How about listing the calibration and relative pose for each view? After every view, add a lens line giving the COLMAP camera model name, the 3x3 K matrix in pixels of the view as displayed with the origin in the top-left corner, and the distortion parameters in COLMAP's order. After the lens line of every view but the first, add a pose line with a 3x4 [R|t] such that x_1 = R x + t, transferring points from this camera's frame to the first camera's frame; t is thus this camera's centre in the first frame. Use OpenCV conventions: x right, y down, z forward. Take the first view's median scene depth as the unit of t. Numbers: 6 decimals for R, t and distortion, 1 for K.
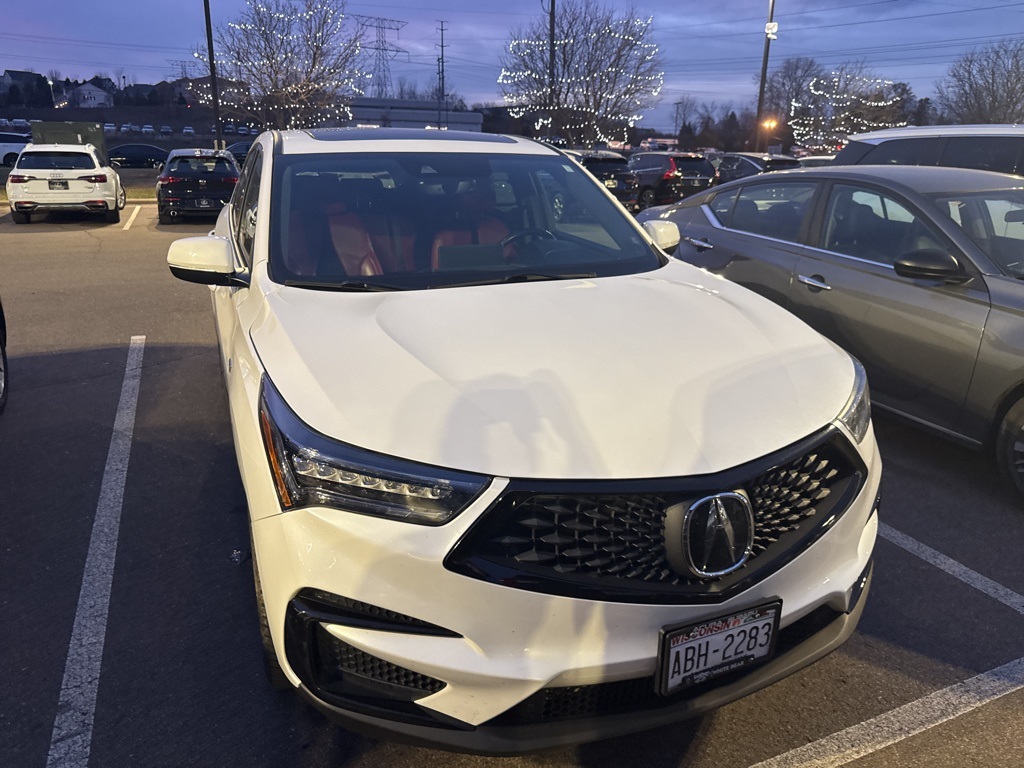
lens RADIAL K [[739.7, 0, 500.8], [0, 739.7, 378.6], [0, 0, 1]] dist [0.023676, -0.034584]
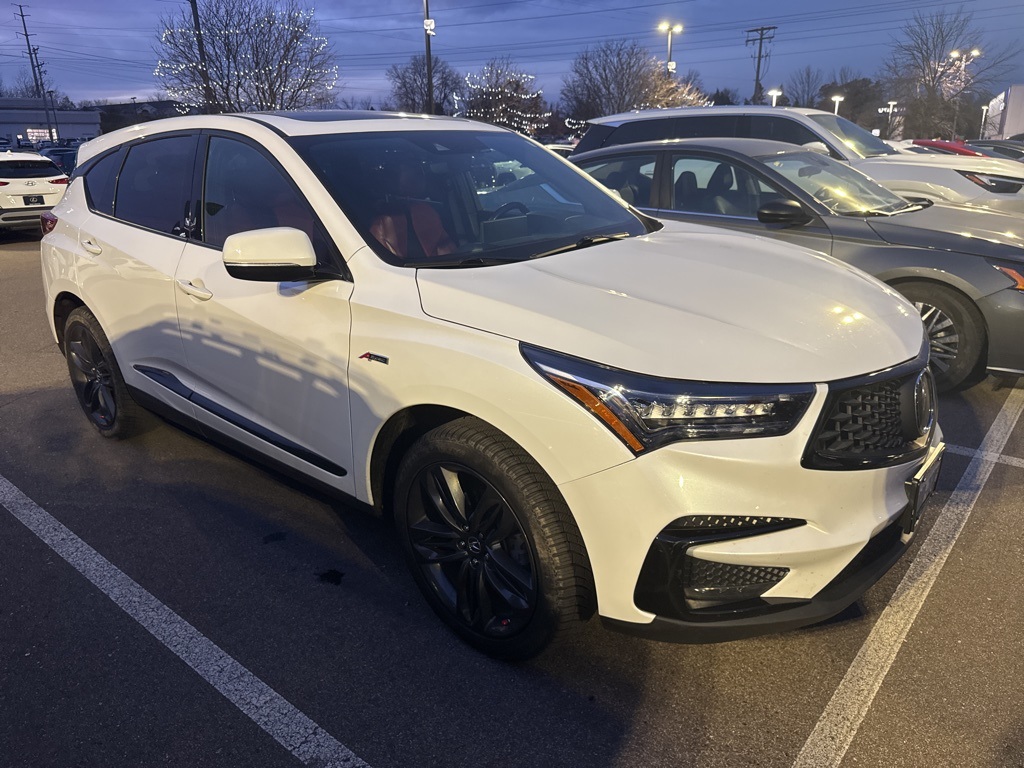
lens RADIAL K [[741.1, 0, 509.6], [0, 741.1, 388.5], [0, 0, 1]] dist [0.031856, -0.041497]
pose [[0.889905, -0.173376, 0.421912, -0.376833], [0.167288, 0.984550, 0.051734, -0.000660], [-0.424363, 0.024542, 0.905159, 0.051742]]
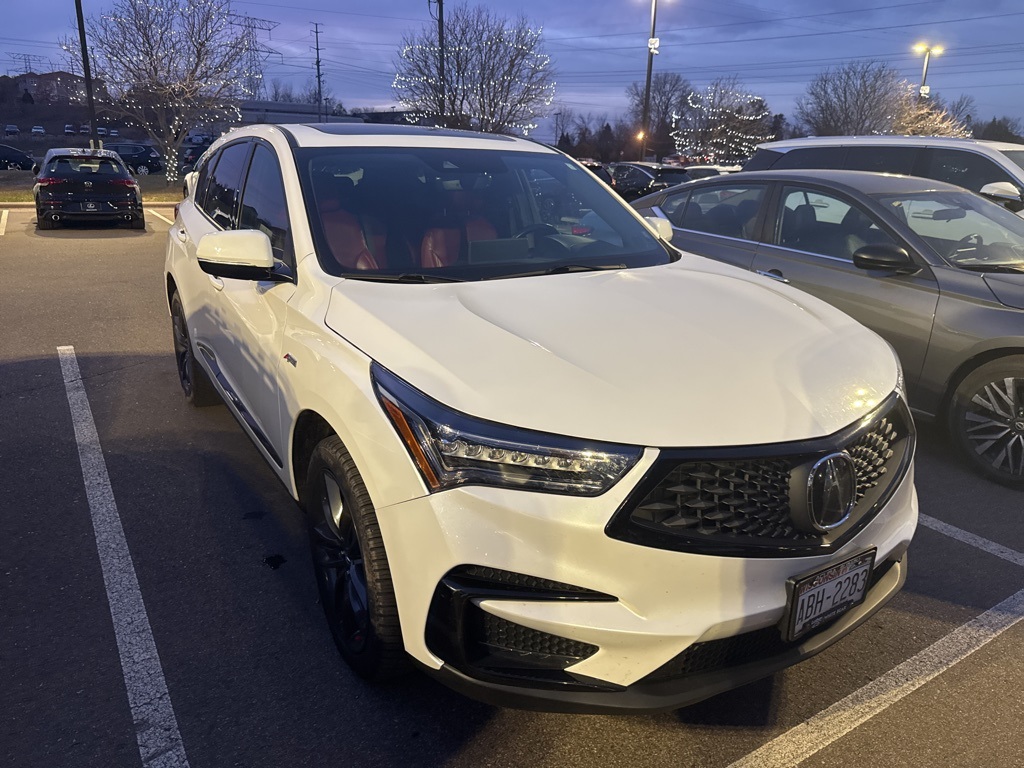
lens RADIAL K [[741.0, 0, 507.6], [0, 741.0, 385.7], [0, 0, 1]] dist [0.006376, -0.006633]
pose [[0.986117, -0.035188, 0.162282, -0.148490], [0.035317, 0.999374, 0.002094, 0.014135], [-0.162254, 0.003666, 0.986742, -0.004736]]
